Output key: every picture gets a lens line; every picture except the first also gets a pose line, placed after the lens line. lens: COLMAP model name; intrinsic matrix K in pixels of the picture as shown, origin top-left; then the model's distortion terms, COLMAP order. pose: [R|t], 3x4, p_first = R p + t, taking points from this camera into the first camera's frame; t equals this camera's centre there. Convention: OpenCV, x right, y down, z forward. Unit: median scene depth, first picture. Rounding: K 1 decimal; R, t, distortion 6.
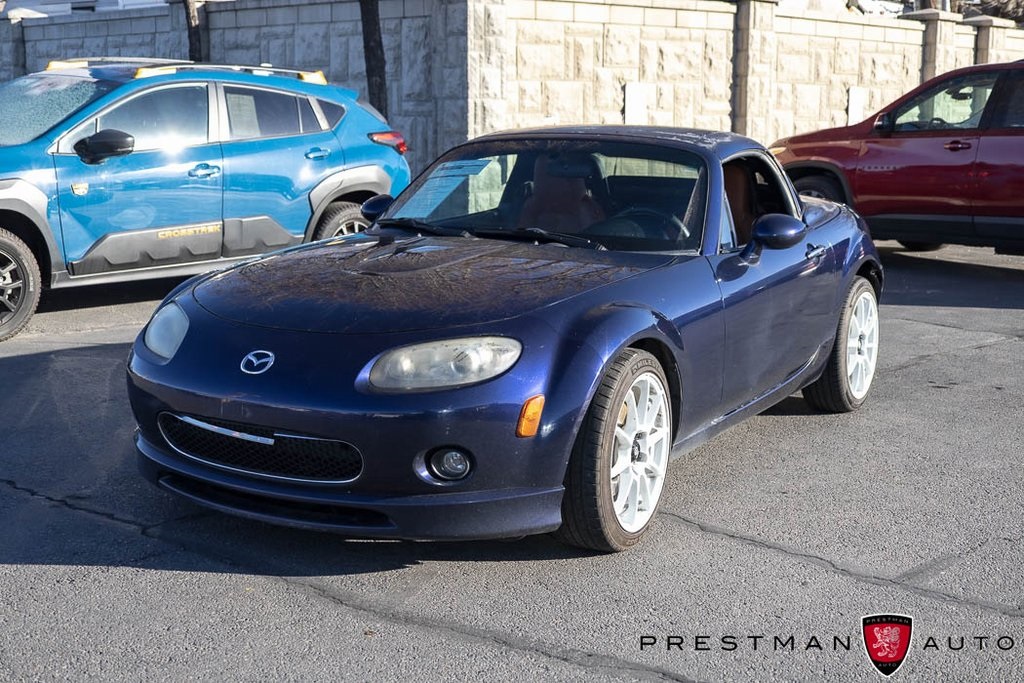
lens RADIAL K [[1428.2, 0, 512.1], [0, 1428.2, 336.0], [0, 0, 1]] dist [0.034566, 0.000000]
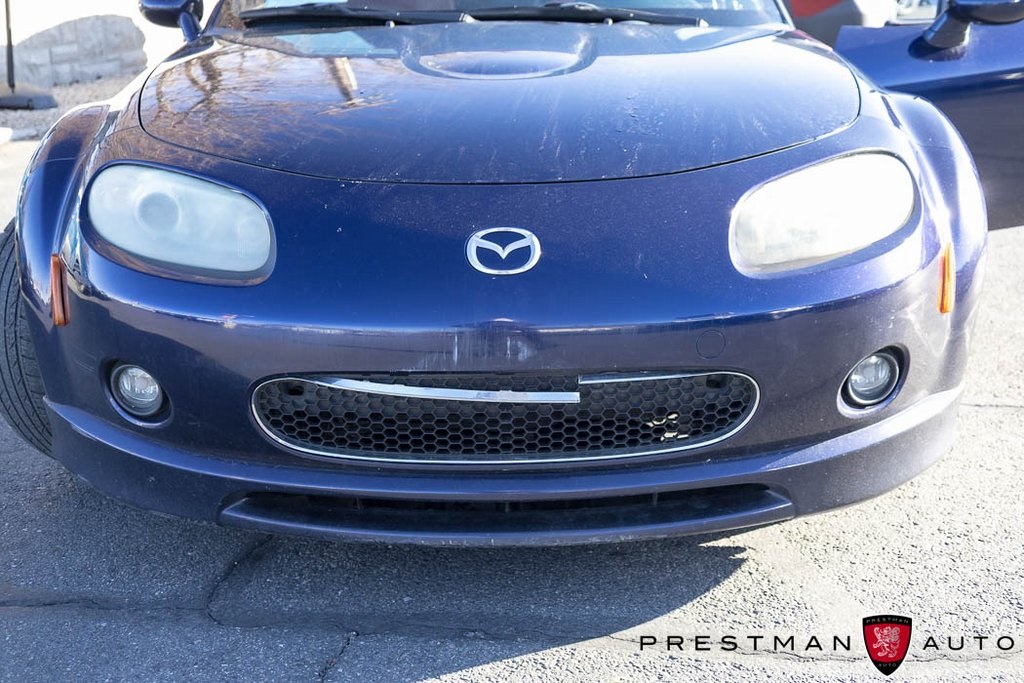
lens RADIAL K [[1407.0, 0, 503.4], [0, 1407.0, 351.3], [0, 0, 1]] dist [0.037754, 0.000000]
pose [[0.856906, -0.164575, 0.488494, -0.327142], [0.106335, 0.983718, 0.144887, -0.014660], [-0.504386, -0.072211, 0.860454, 0.426387]]
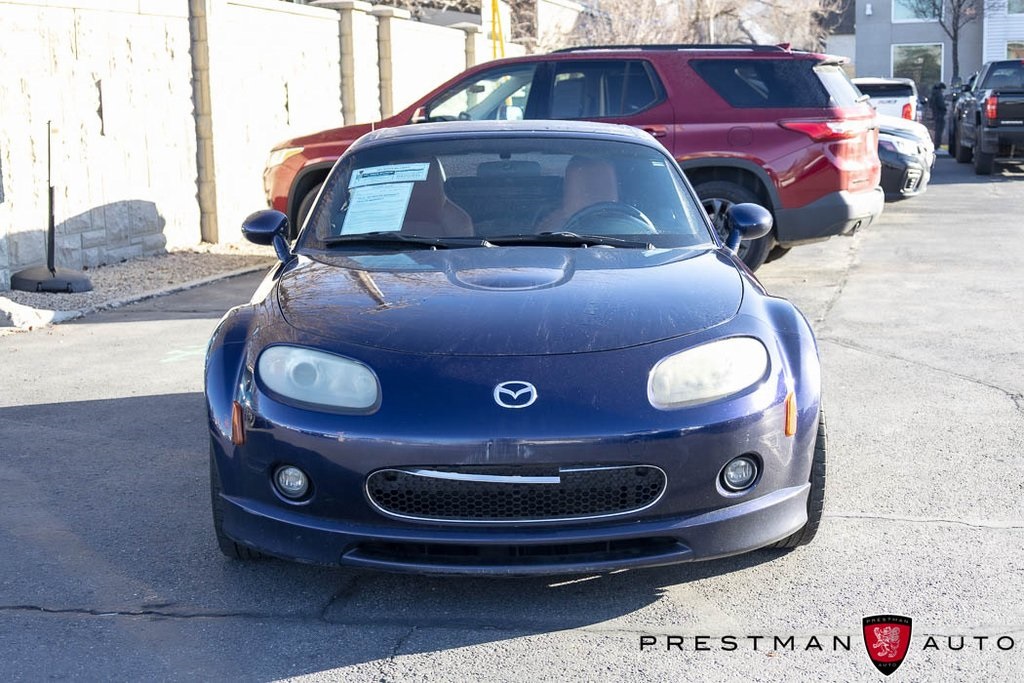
lens RADIAL K [[1593.7, 0, 515.5], [0, 1593.7, 346.8], [0, 0, 1]] dist [0.137841, 0.000000]
pose [[0.852950, -0.104298, 0.511467, -0.514958], [0.109153, 0.993811, 0.020628, -0.023677], [-0.510453, 0.038234, 0.859055, 0.115417]]
